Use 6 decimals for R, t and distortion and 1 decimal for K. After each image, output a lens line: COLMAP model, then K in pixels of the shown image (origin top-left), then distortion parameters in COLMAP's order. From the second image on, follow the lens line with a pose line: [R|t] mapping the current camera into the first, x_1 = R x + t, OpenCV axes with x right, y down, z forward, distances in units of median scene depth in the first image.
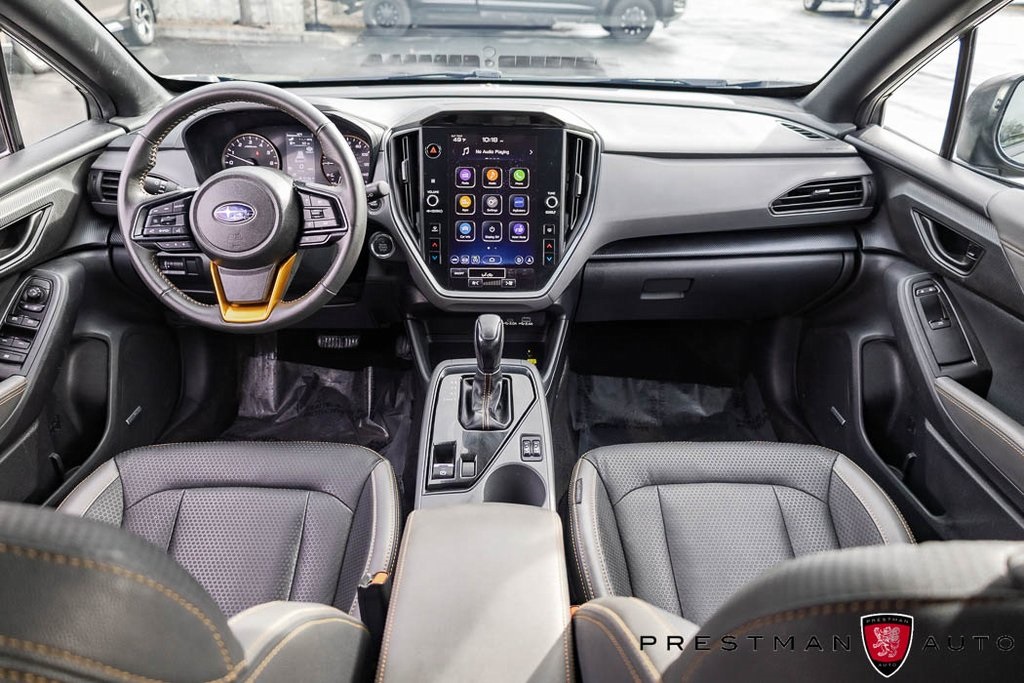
lens RADIAL K [[676.8, 0, 512.0], [0, 676.8, 341.5], [0, 0, 1]] dist [0.002919, -0.002043]
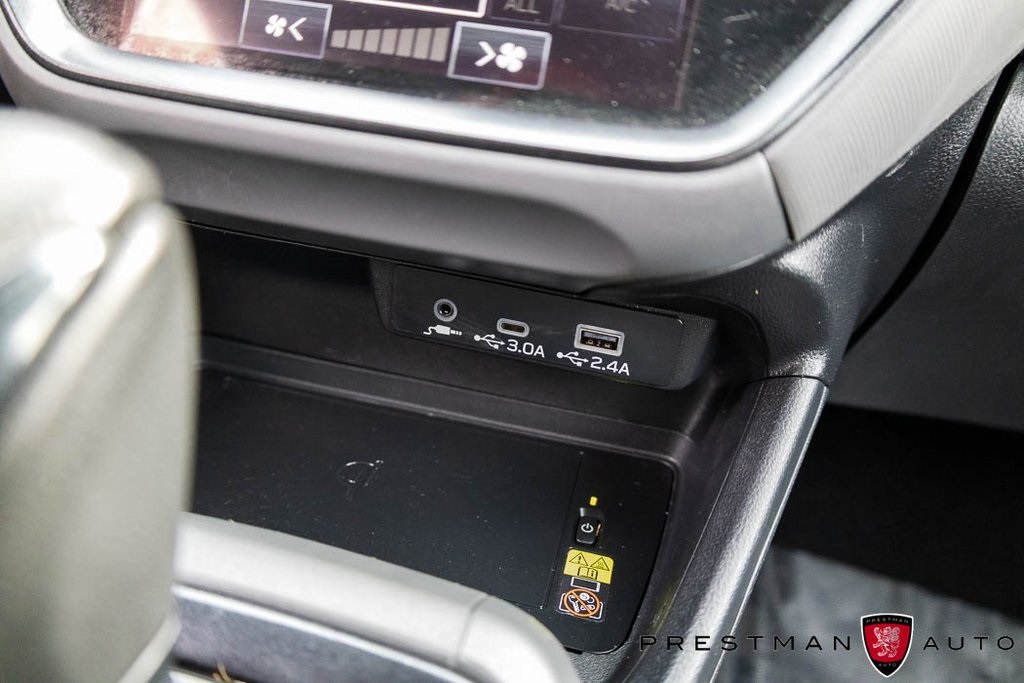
lens RADIAL K [[818.7, 0, 513.1], [0, 818.7, 342.4], [0, 0, 1]] dist [-0.001370, -0.000350]
pose [[0.968513, 0.181638, -0.170266, 0.040070], [-0.191166, 0.980692, -0.041209, -0.019767], [0.159493, 0.072461, 0.984536, 0.853164]]
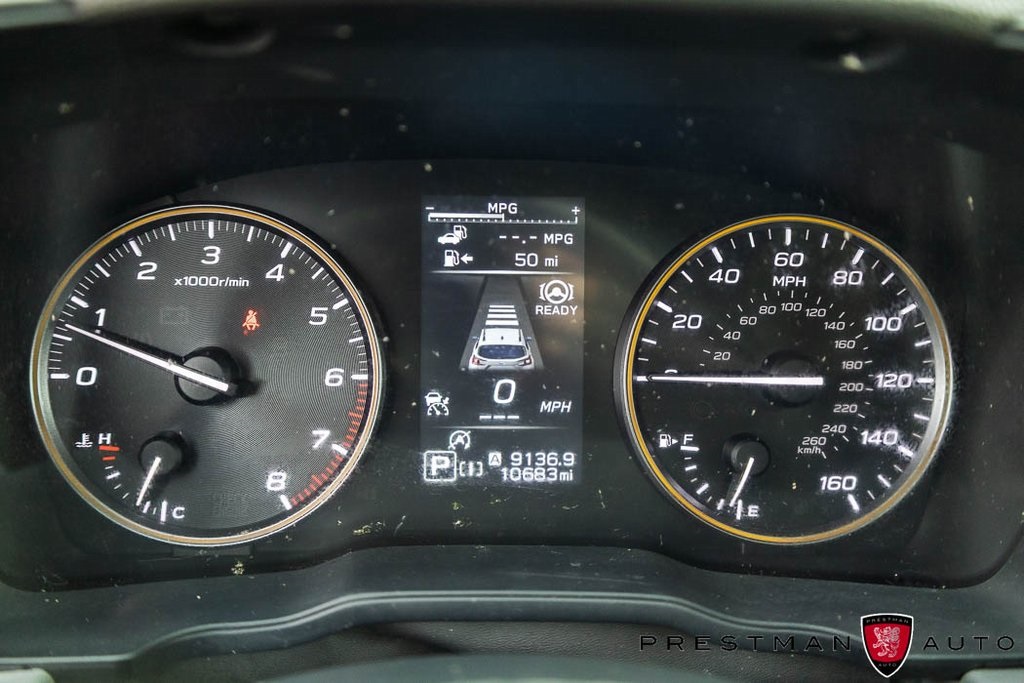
lens RADIAL K [[1008.8, 0, 512.0], [0, 1008.8, 341.5], [0, 0, 1]] dist [-0.000595, 0.001732]
pose [[0.999468, -0.004350, 0.032318, -0.353618], [0.008933, 0.989676, -0.143043, -0.262044], [-0.031362, 0.143256, 0.989189, 0.834336]]
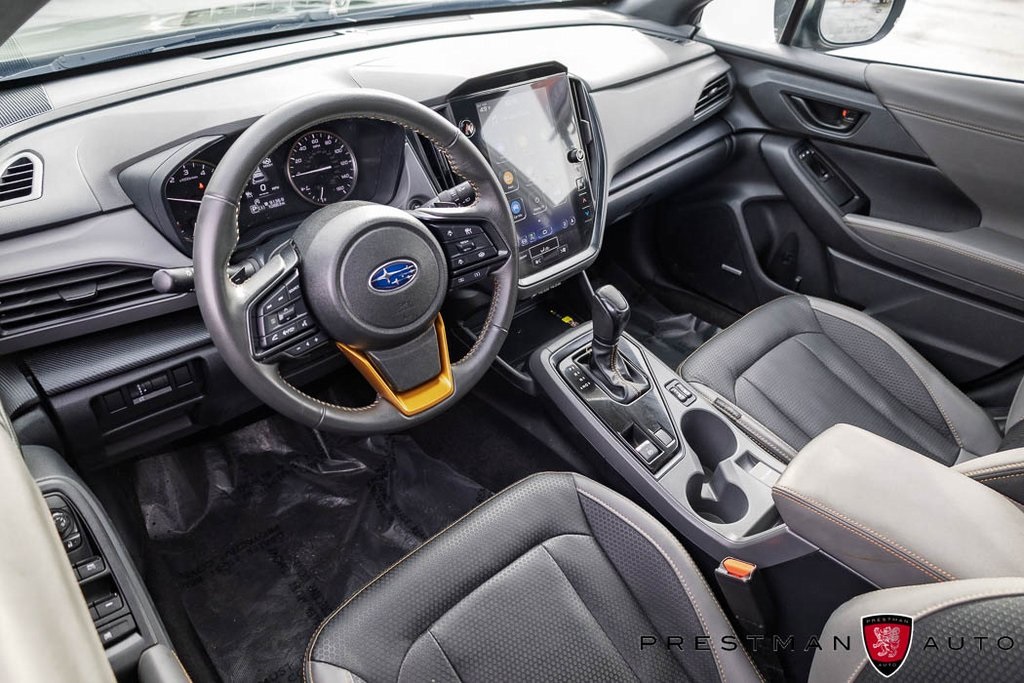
lens RADIAL K [[676.8, 0, 512.0], [0, 676.8, 341.5], [0, 0, 1]] dist [0.002919, -0.002043]
pose [[0.741113, -0.387807, 0.548049, -0.639652], [0.307273, 0.921714, 0.236699, -0.219556], [-0.596938, -0.007020, 0.802257, 0.291288]]
